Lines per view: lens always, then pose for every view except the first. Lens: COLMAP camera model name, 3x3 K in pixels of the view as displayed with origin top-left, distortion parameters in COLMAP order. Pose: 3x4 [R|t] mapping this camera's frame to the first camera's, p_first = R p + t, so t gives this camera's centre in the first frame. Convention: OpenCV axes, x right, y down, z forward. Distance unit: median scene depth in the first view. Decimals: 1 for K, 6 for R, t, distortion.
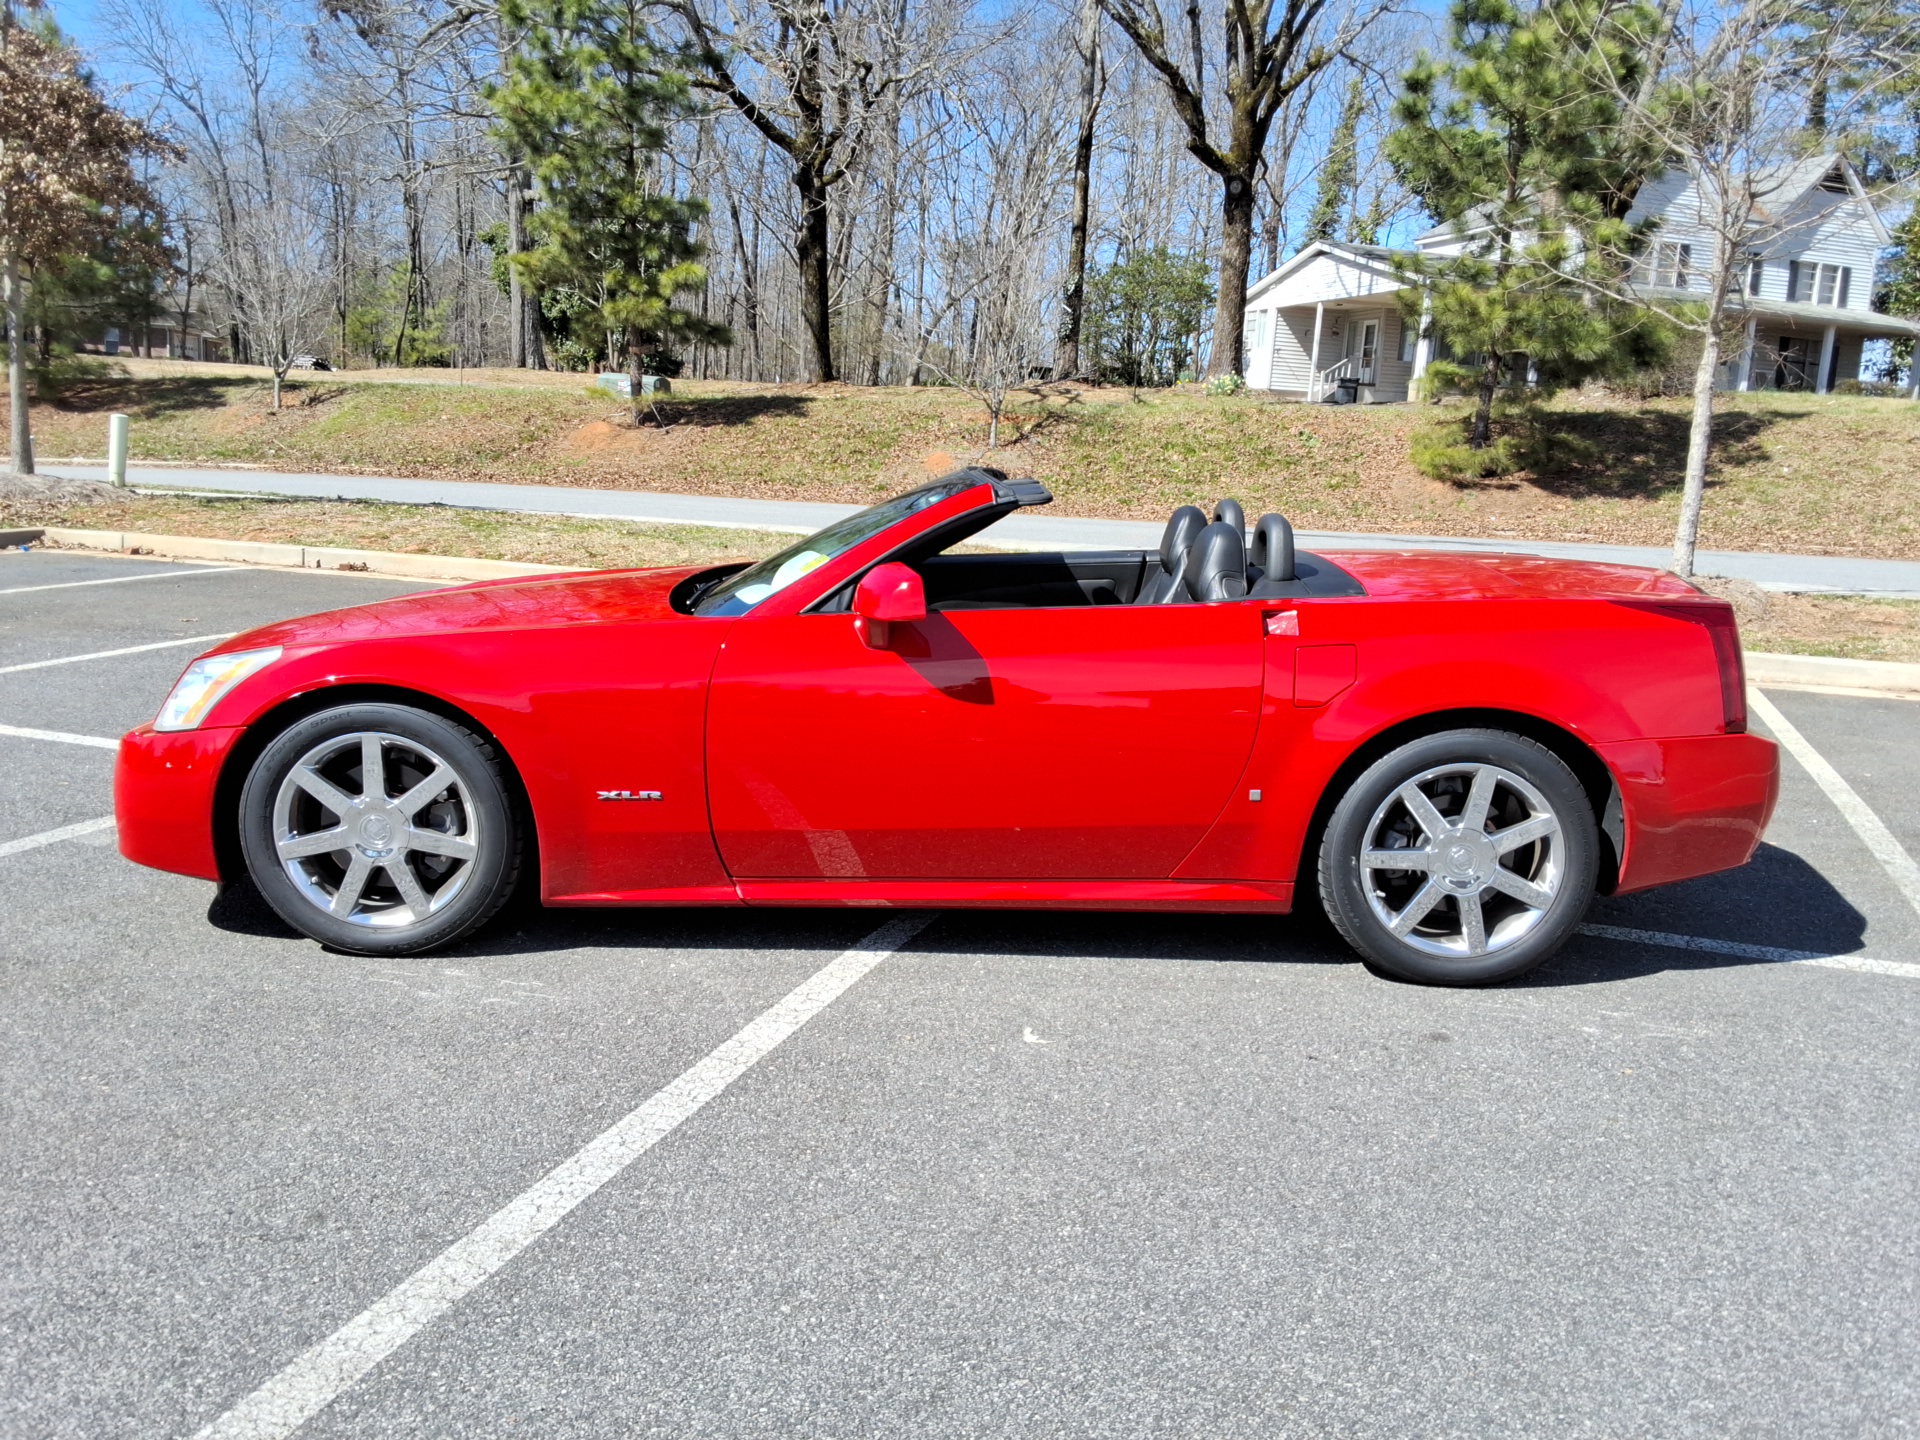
lens RADIAL K [[1531.5, 0, 970.6], [0, 1531.5, 709.8], [0, 0, 1]] dist [0.129210, -0.203203]
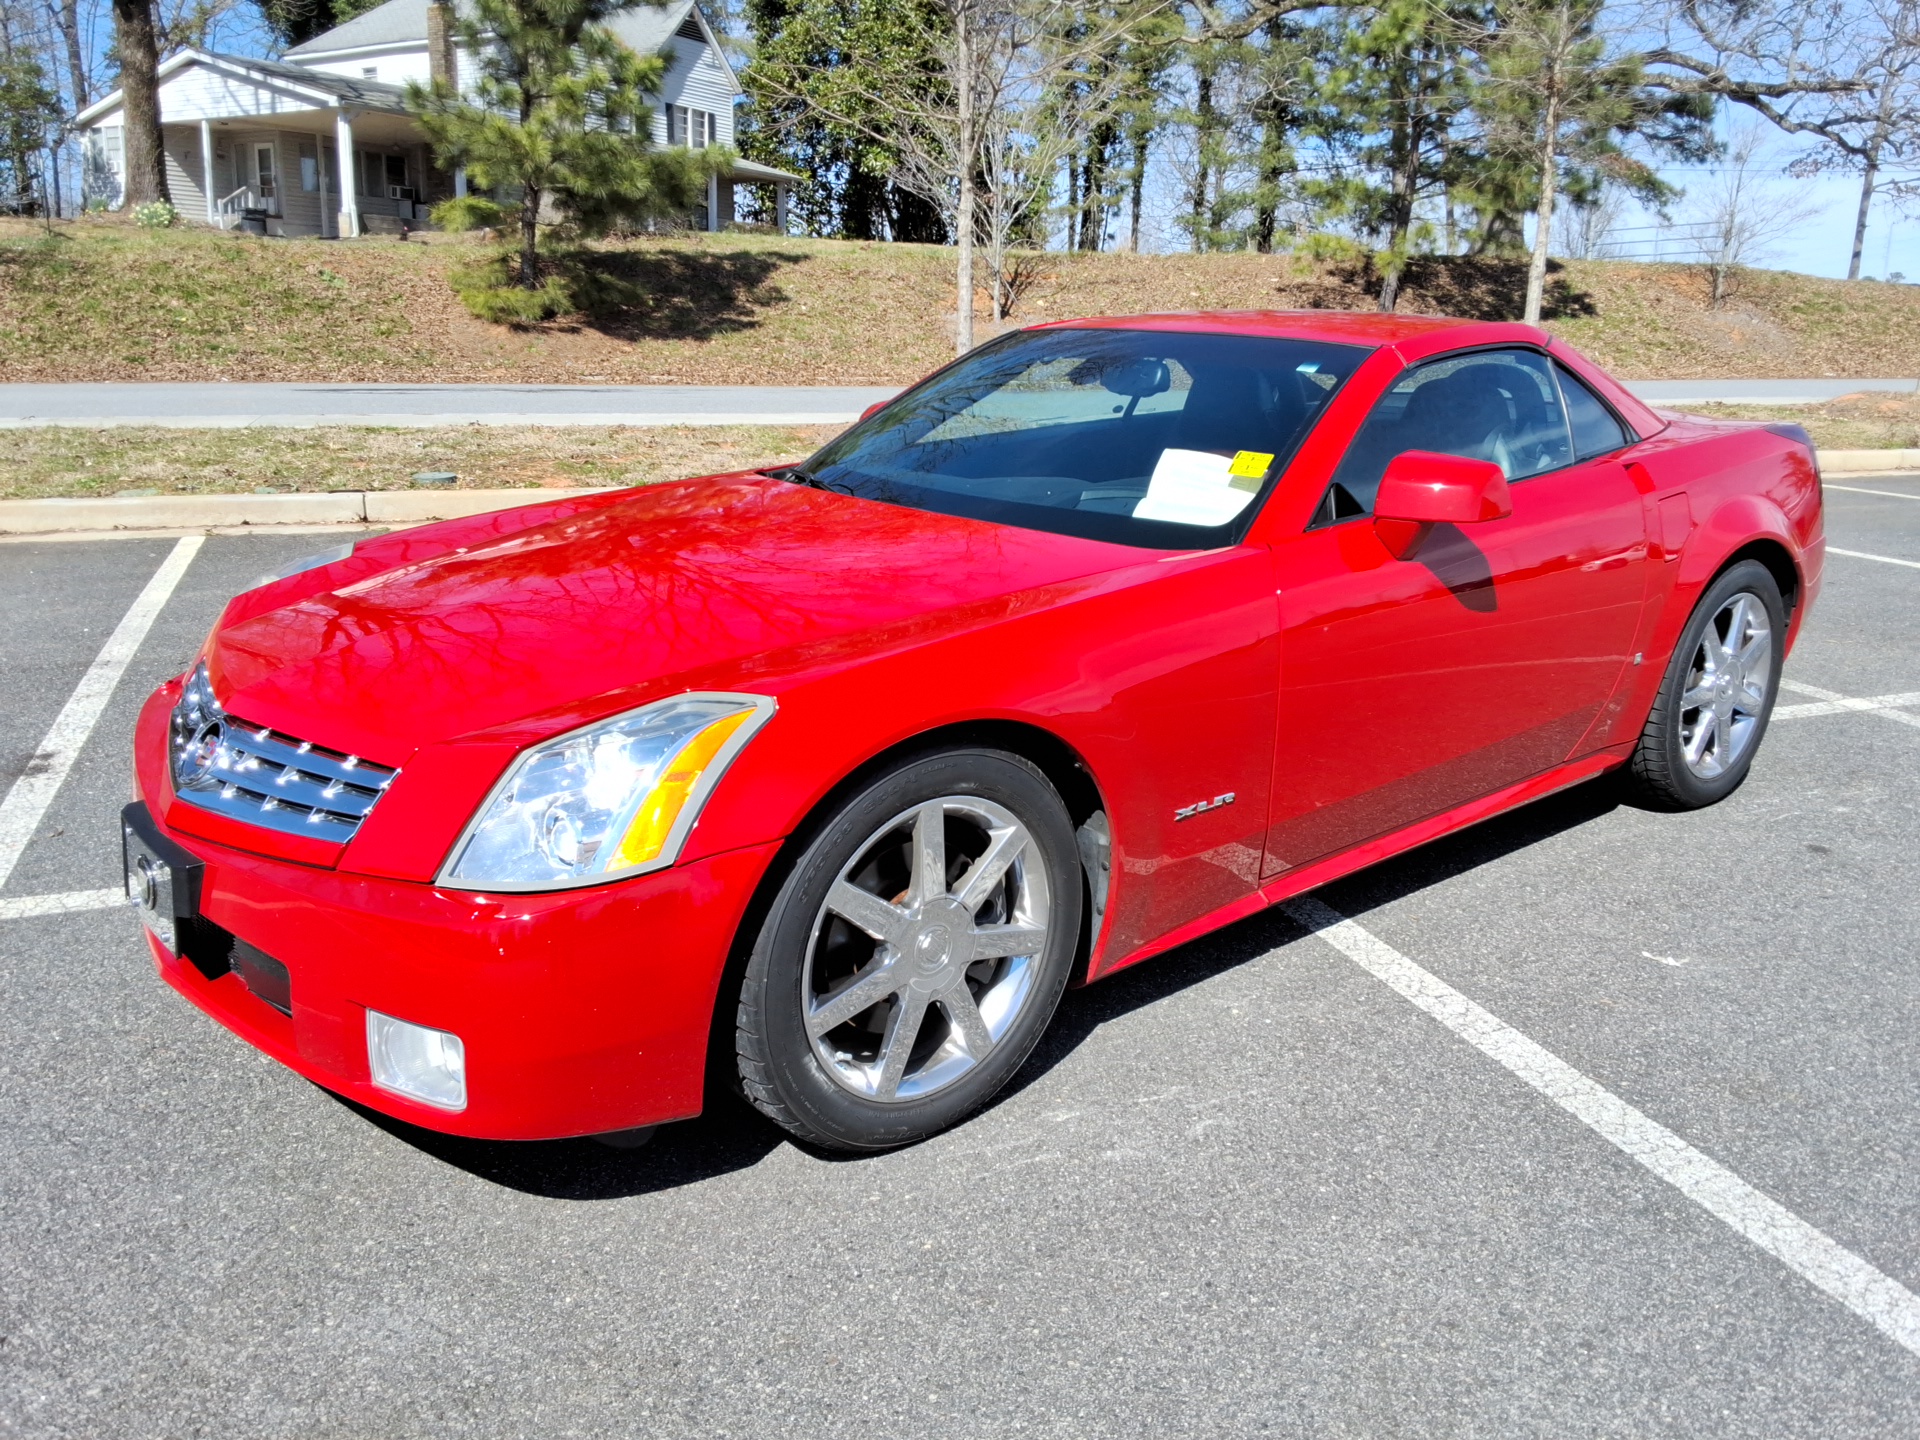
lens RADIAL K [[1531.5, 0, 970.6], [0, 1531.5, 709.8], [0, 0, 1]] dist [0.129210, -0.203203]
pose [[0.757985, -0.189088, 0.624263, -0.116528], [0.126672, 0.981511, 0.143491, -0.016697], [-0.639853, -0.029687, 0.767924, 0.079407]]
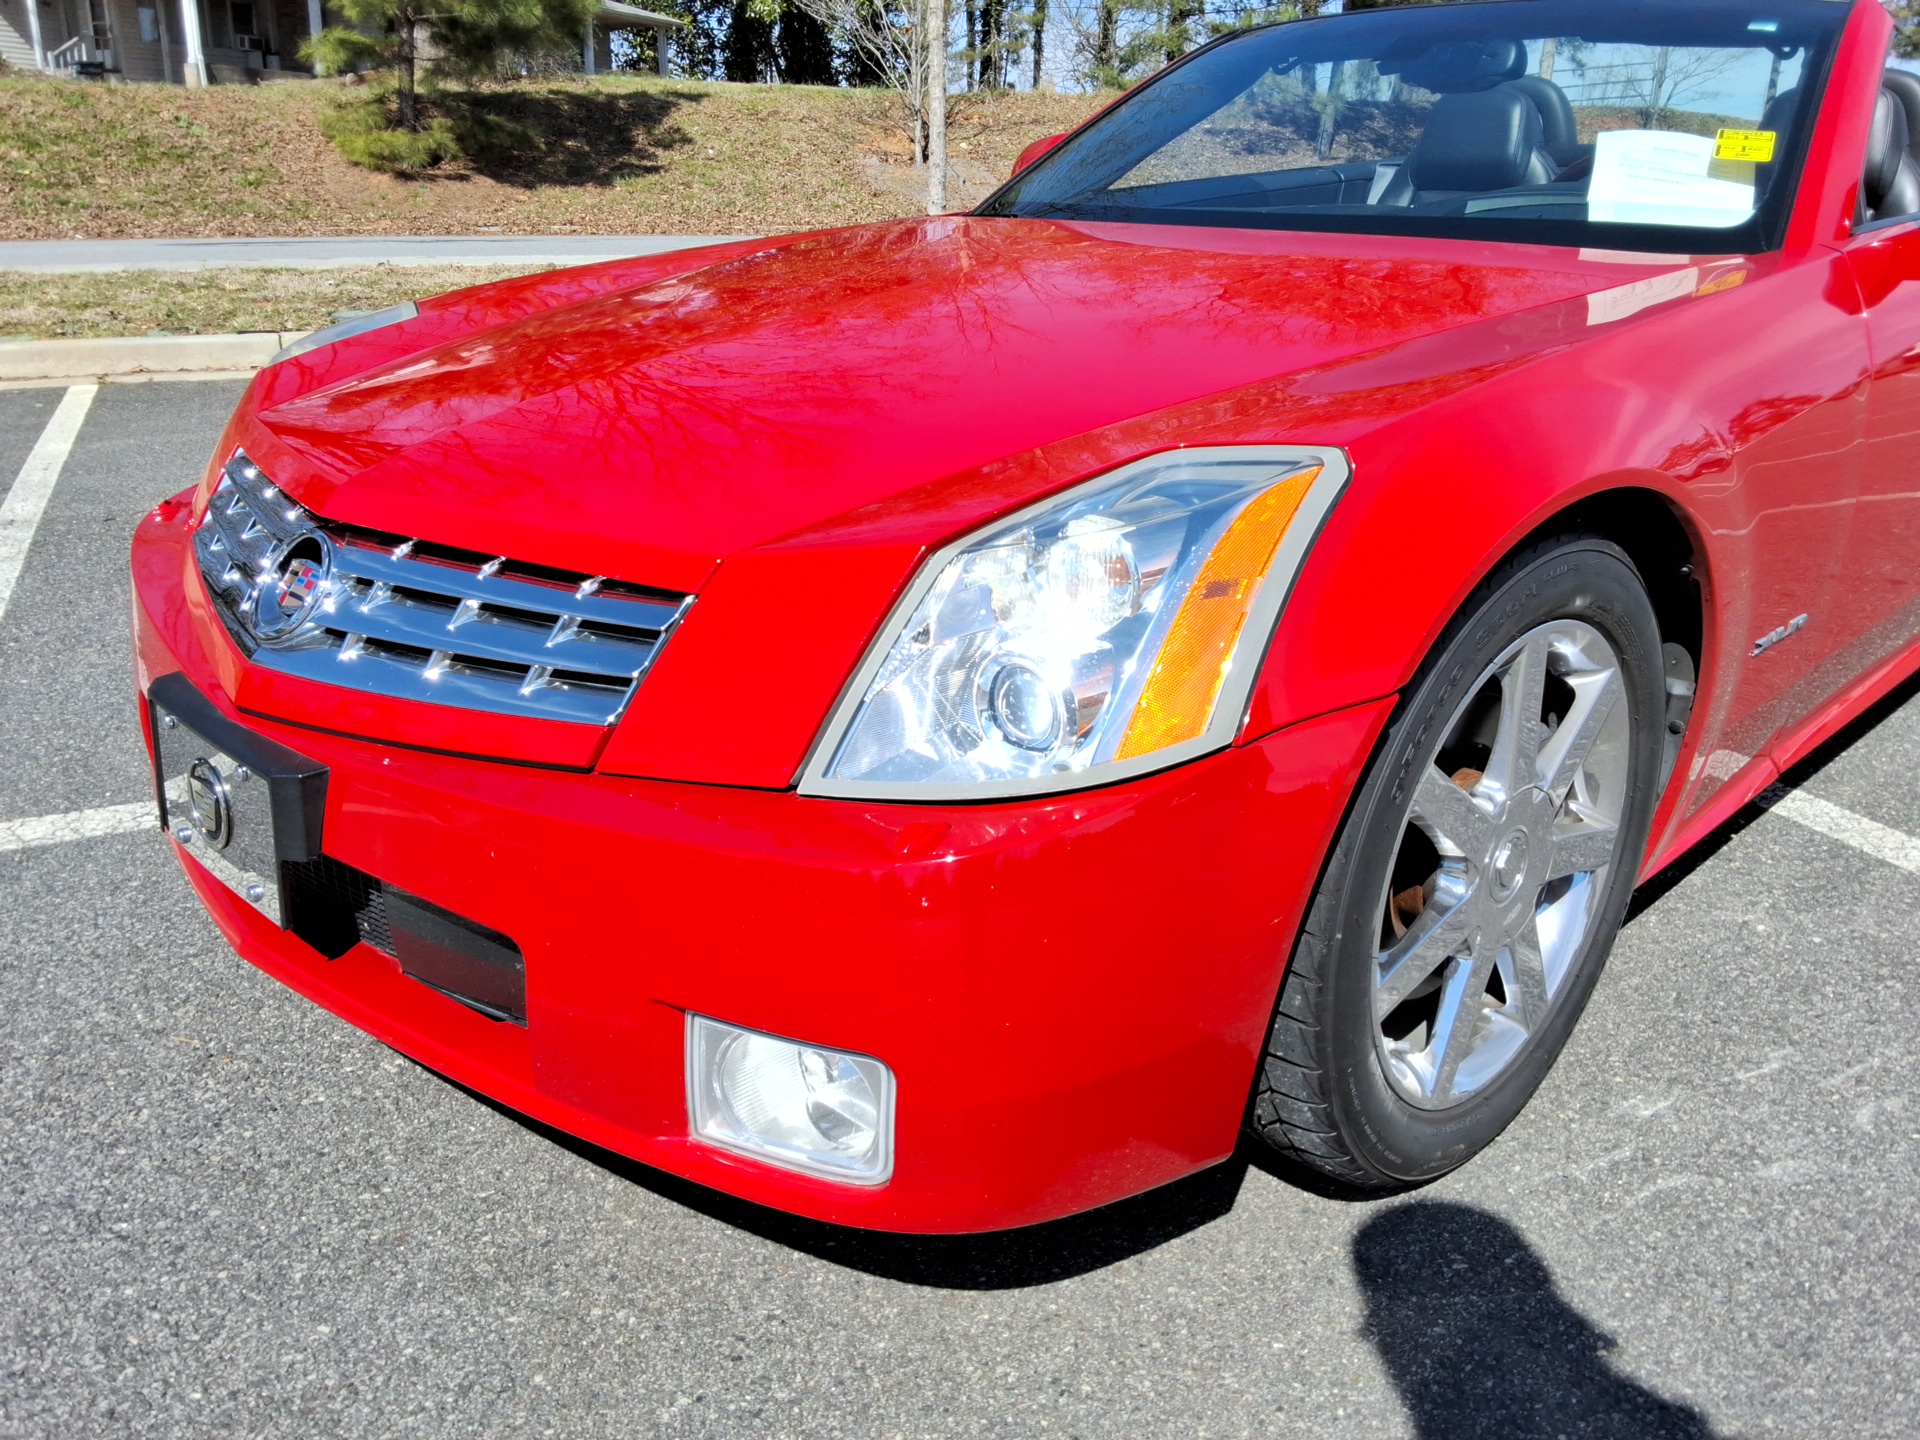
lens RADIAL K [[1553.5, 0, 964.0], [0, 1553.5, 679.4], [0, 0, 1]] dist [0.095781, -0.149009]
pose [[0.709524, -0.249700, 0.658958, -0.114539], [0.145968, 0.966912, 0.209223, -0.011158], [-0.689397, -0.052262, 0.722496, 0.128005]]
